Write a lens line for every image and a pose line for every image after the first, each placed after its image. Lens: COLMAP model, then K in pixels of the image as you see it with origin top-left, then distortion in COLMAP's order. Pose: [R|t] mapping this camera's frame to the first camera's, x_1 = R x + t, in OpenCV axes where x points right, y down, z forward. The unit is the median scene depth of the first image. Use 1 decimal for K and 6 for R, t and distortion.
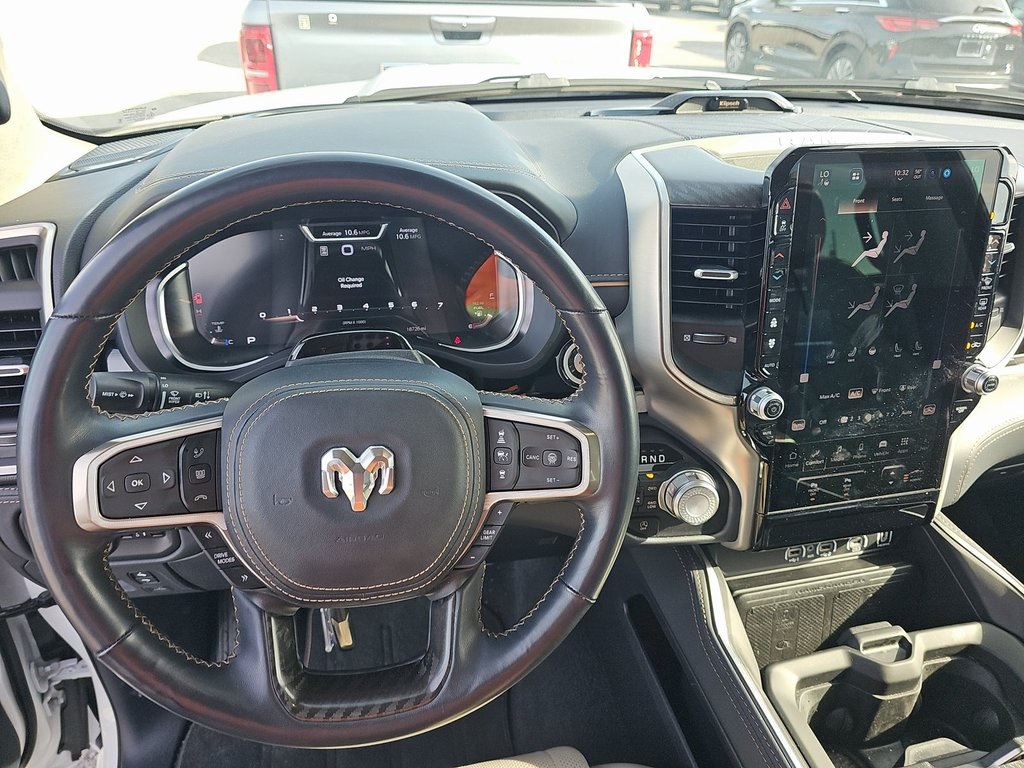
lens RADIAL K [[704.1, 0, 512.0], [0, 704.1, 384.0], [0, 0, 1]] dist [0.030015, -0.077275]
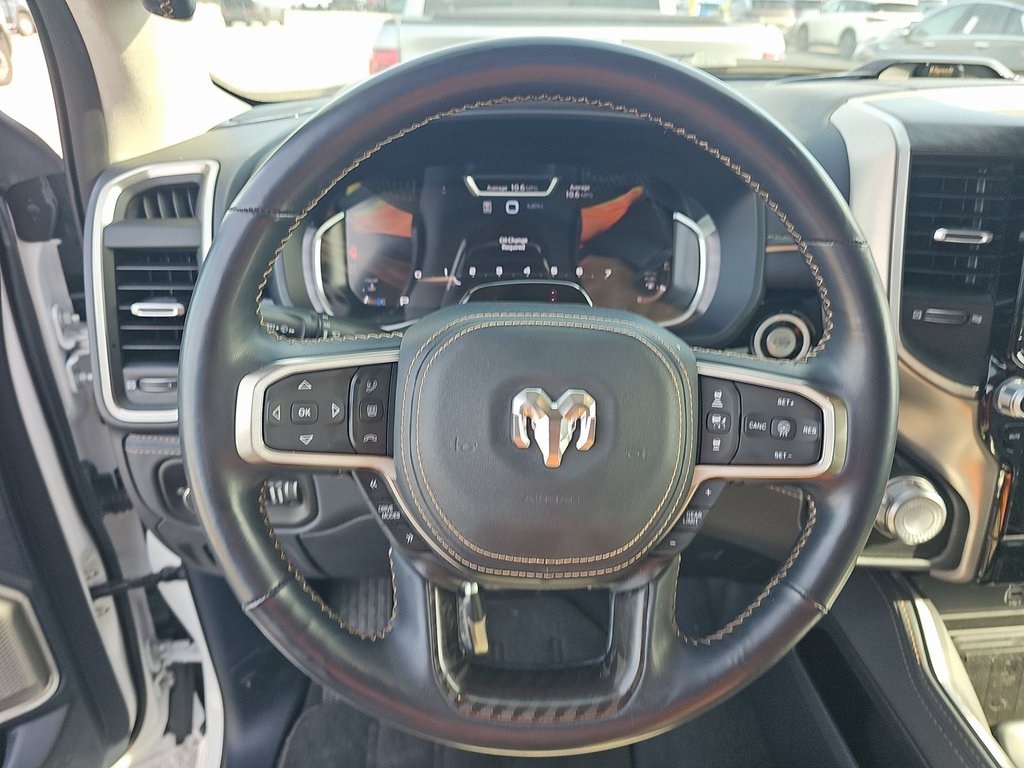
lens RADIAL K [[734.3, 0, 512.0], [0, 734.3, 384.0], [0, 0, 1]] dist [0.001945, -0.053670]
pose [[0.986787, 0.057871, -0.151337, -0.096004], [-0.062507, 0.997704, -0.026056, 0.074885], [0.149481, 0.035171, 0.988139, 0.095756]]
